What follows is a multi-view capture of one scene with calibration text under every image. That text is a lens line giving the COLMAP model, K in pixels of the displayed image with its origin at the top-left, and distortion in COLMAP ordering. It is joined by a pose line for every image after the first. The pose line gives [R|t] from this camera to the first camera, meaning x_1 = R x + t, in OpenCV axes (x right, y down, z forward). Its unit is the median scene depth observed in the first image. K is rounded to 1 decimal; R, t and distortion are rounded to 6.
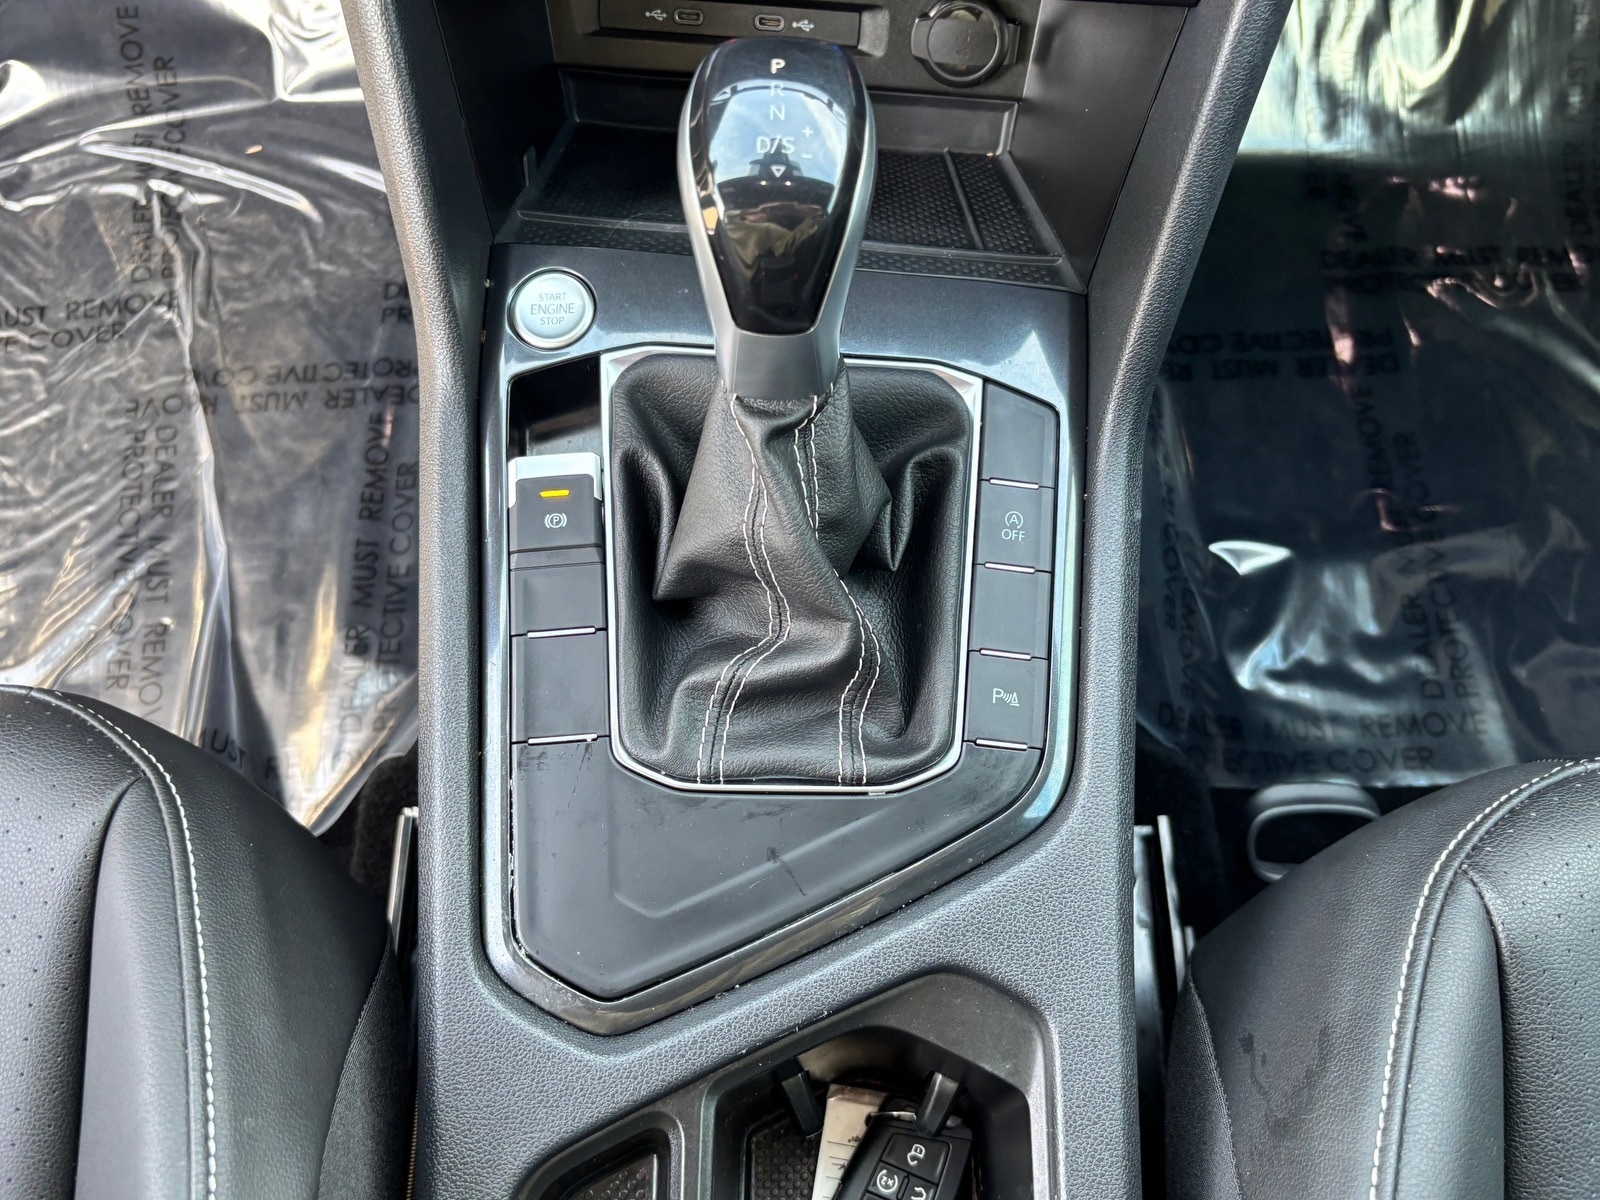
lens RADIAL K [[1365.6, 0, 787.2], [0, 1365.6, 615.4], [0, 0, 1]] dist [0.024269, -0.015830]
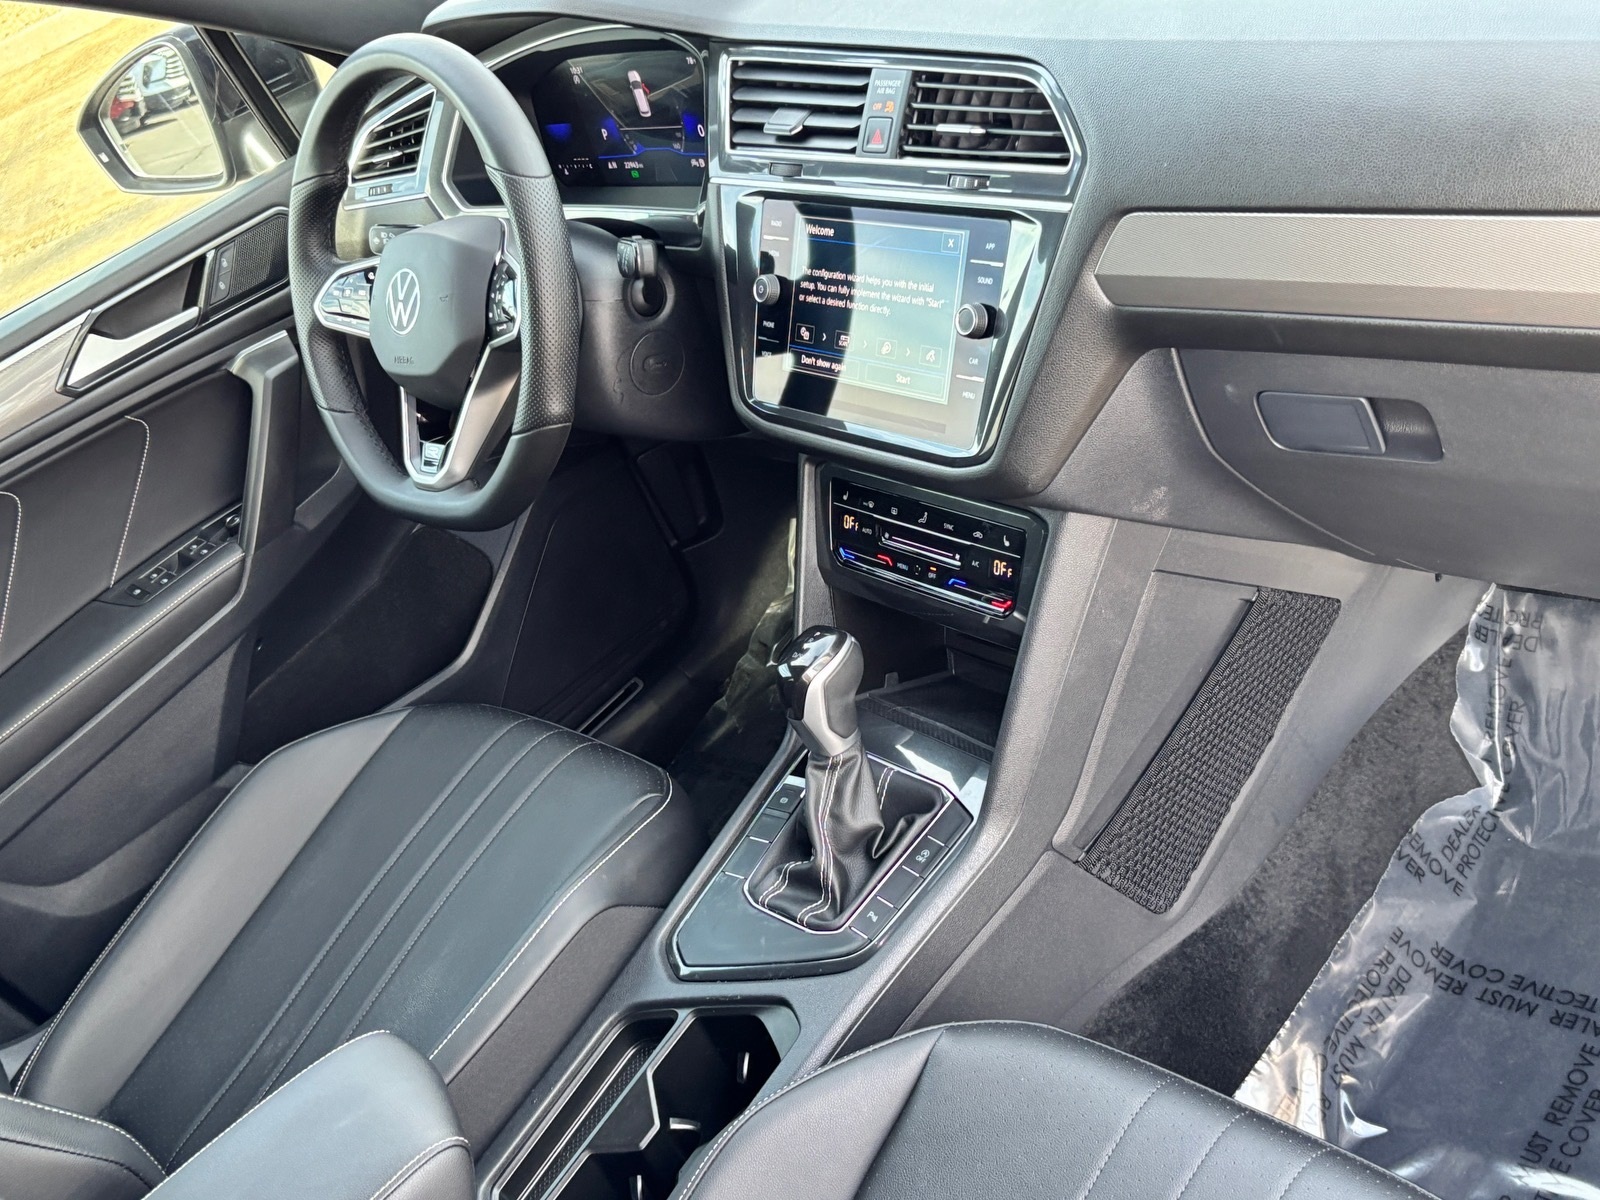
lens RADIAL K [[1787.5, 0, 796.5], [0, 1787.5, 621.1], [0, 0, 1]] dist [0.204424, -0.739291]
pose [[0.665166, 0.173256, -0.726317, 1.691607], [-0.450757, 0.868647, -0.205600, 0.241622], [0.595291, 0.464151, 0.655891, -0.975266]]
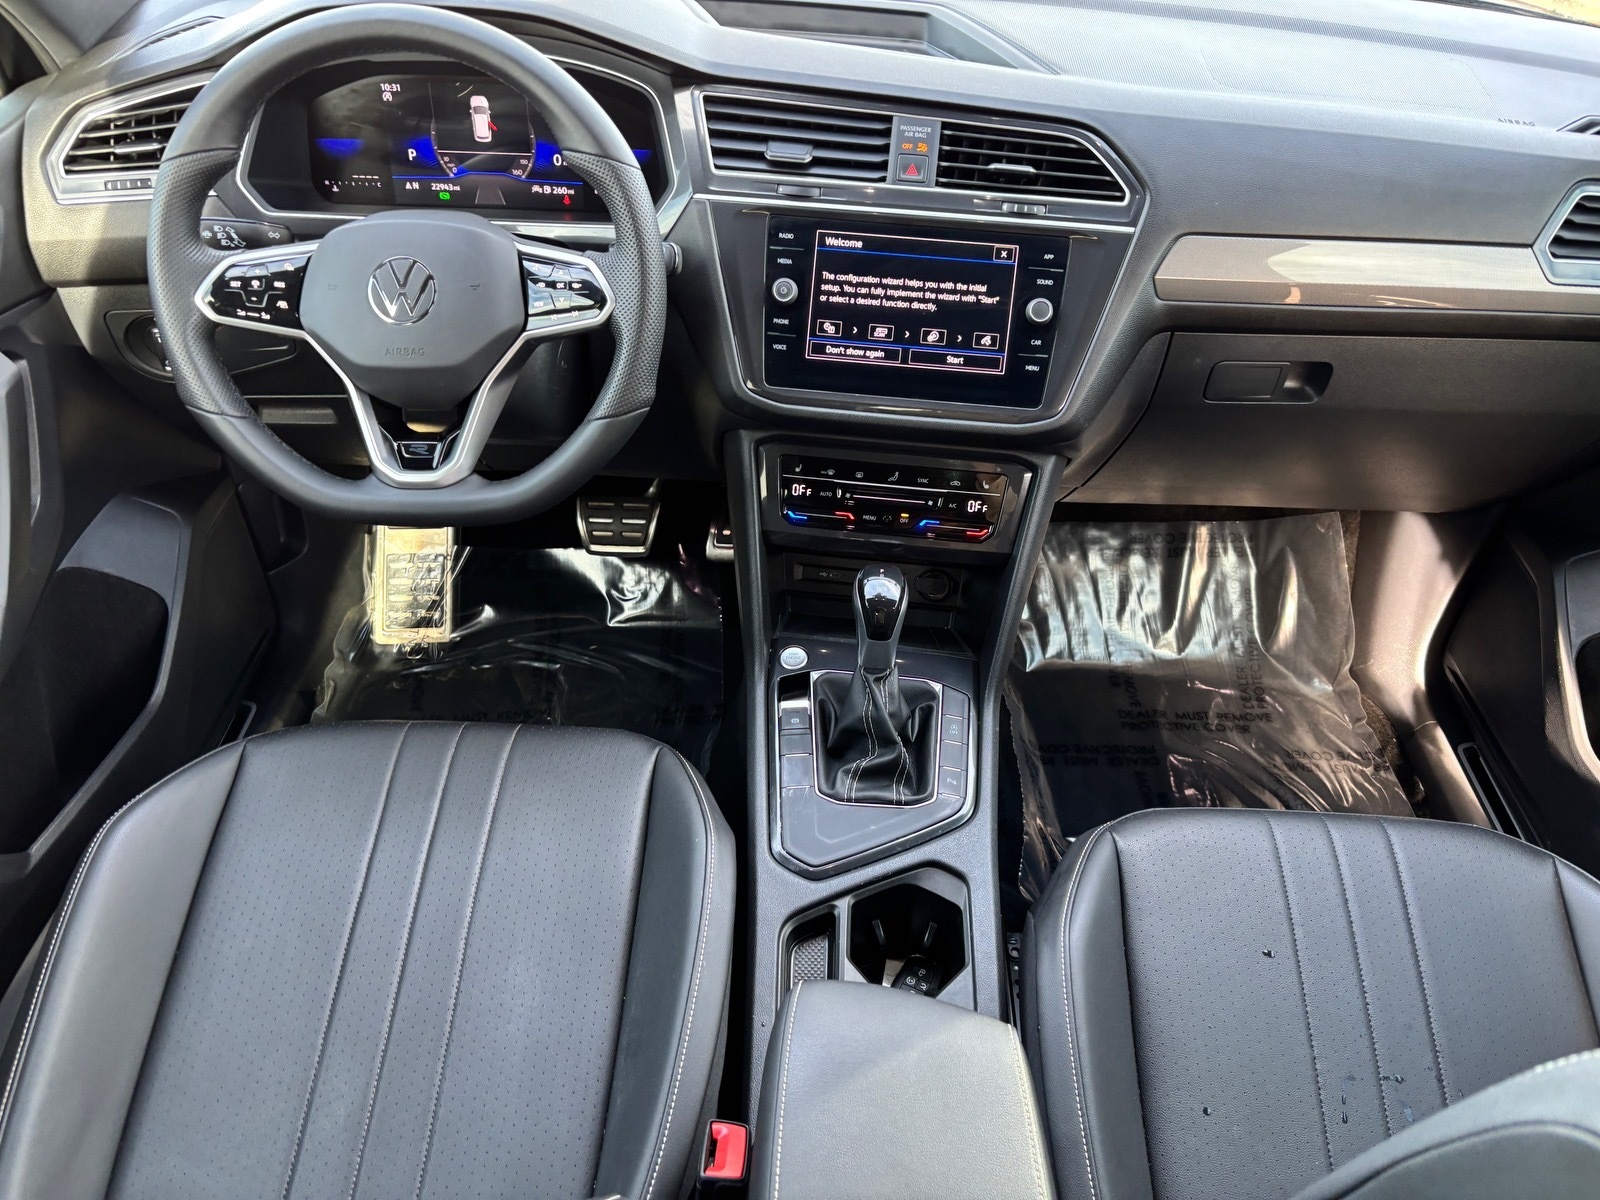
lens RADIAL K [[1233.2, 0, 800.8], [0, 1233.2, 619.7], [0, 0, 1]] dist [0.048675, -0.073393]
pose [[0.999281, 0.037587, -0.004931, -0.125656], [-0.036016, 0.900729, -0.432886, 0.707746], [-0.011829, 0.432753, 0.901435, -1.178295]]
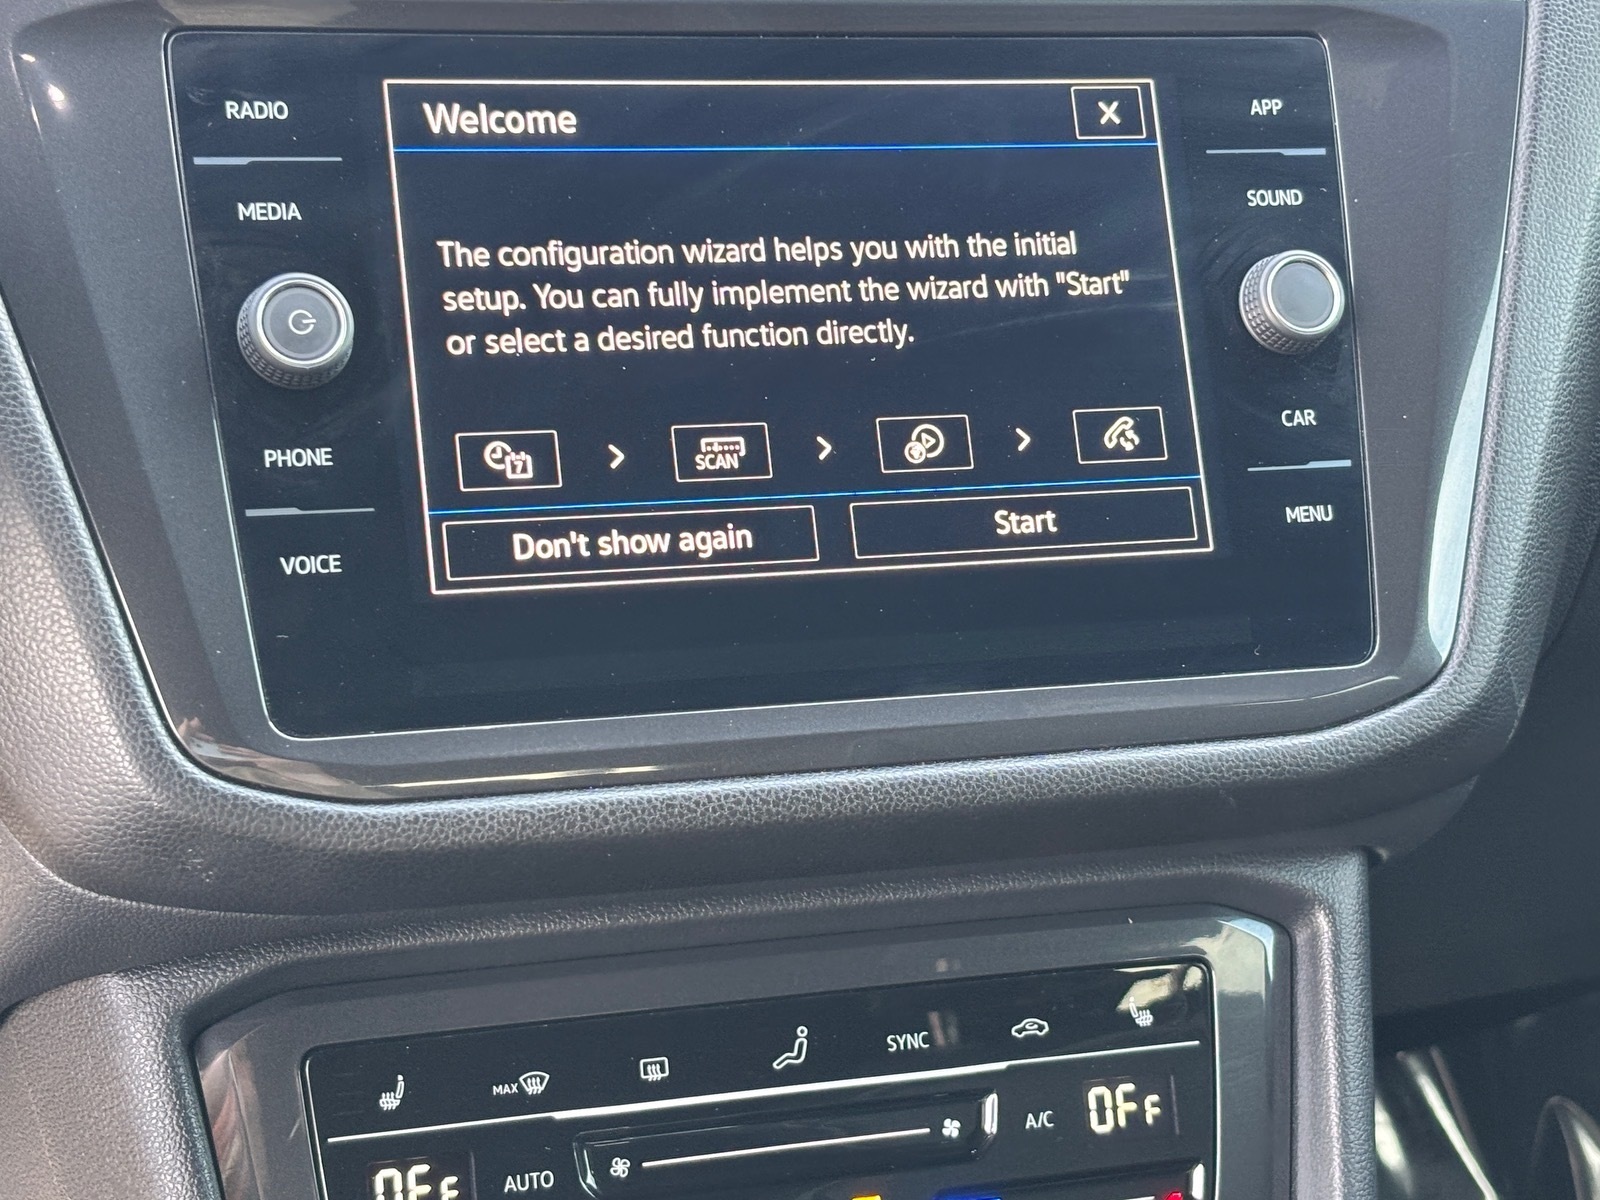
lens RADIAL K [[2985.8, 0, 800.0], [0, 2985.8, 600.0], [0, 0, 1]] dist [0.210037, -0.258661]
pose [[0.916135, -0.094928, 0.389469, -0.453126], [0.333606, 0.719241, -0.609425, 0.177661], [-0.222270, 0.688245, 0.690590, -0.347743]]
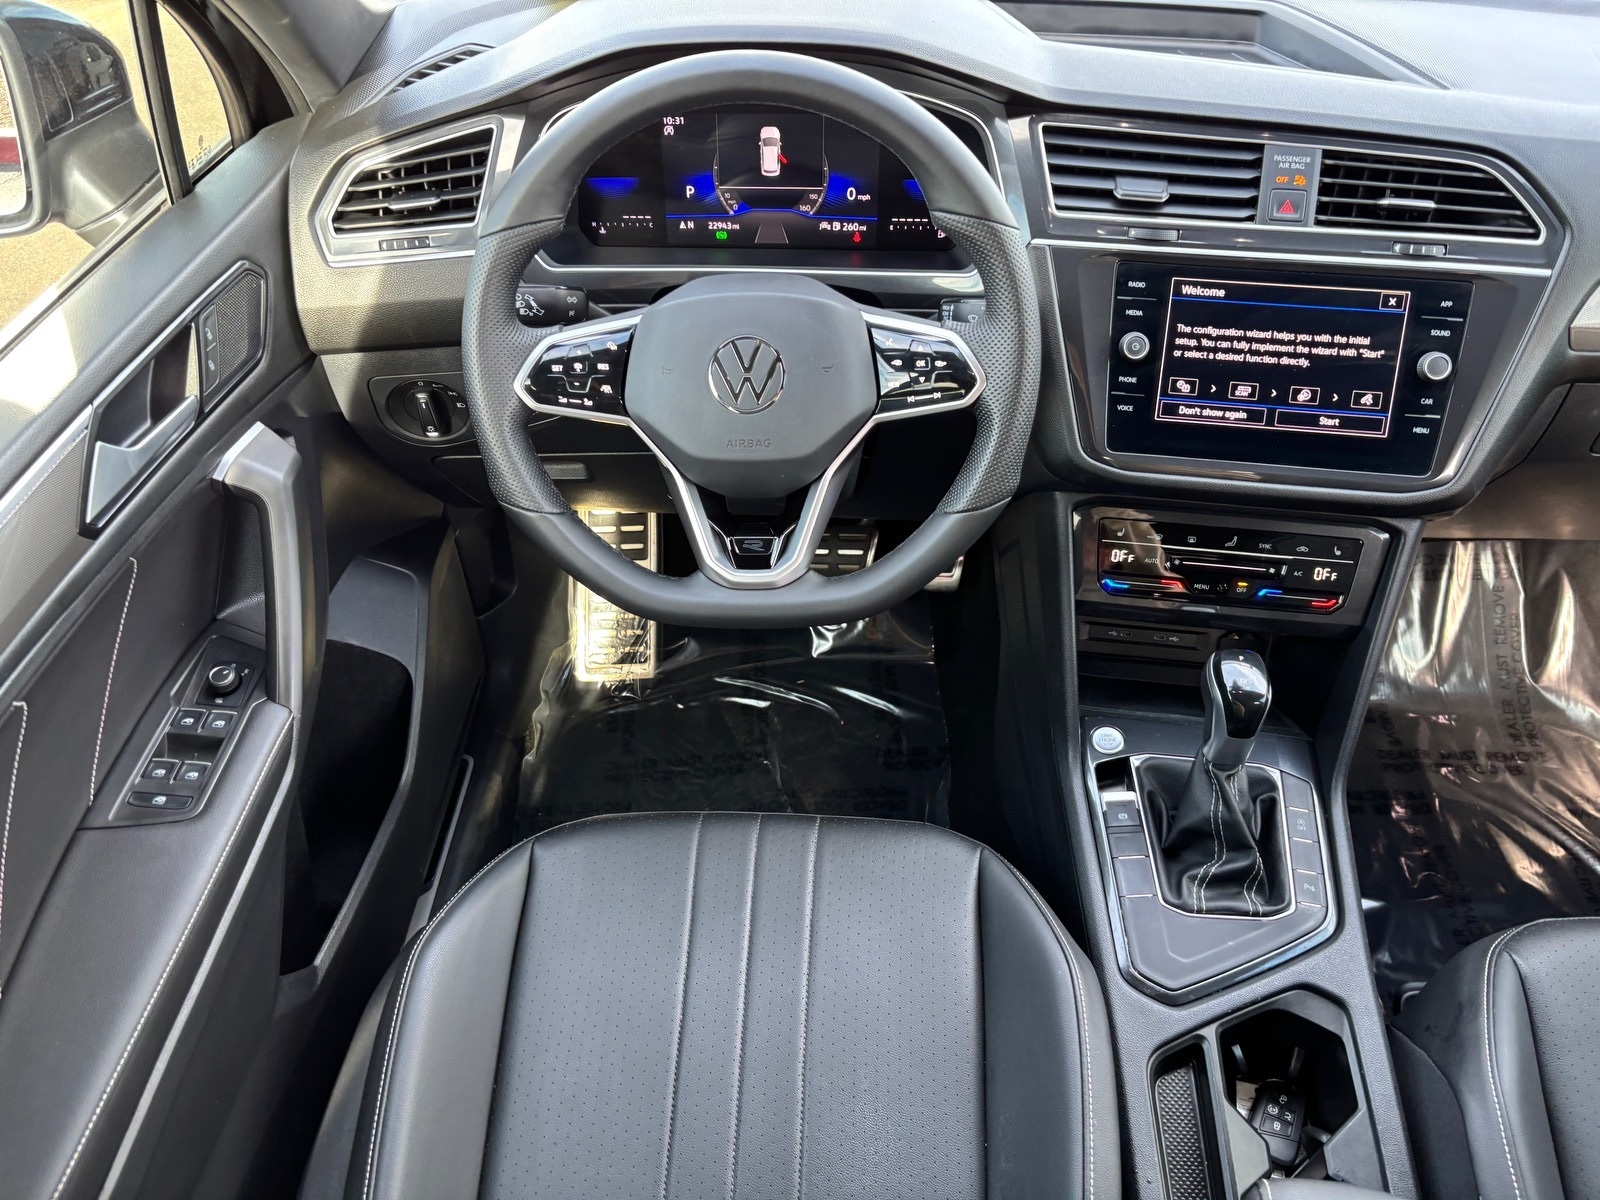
lens RADIAL K [[1248.7, 0, 784.3], [0, 1248.7, 609.7], [0, 0, 1]] dist [-0.022385, 0.079165]
pose [[0.998777, 0.027564, -0.041049, -0.597959], [-0.041362, 0.920655, -0.388181, 0.426848], [0.027092, 0.389404, 0.920669, -1.117596]]
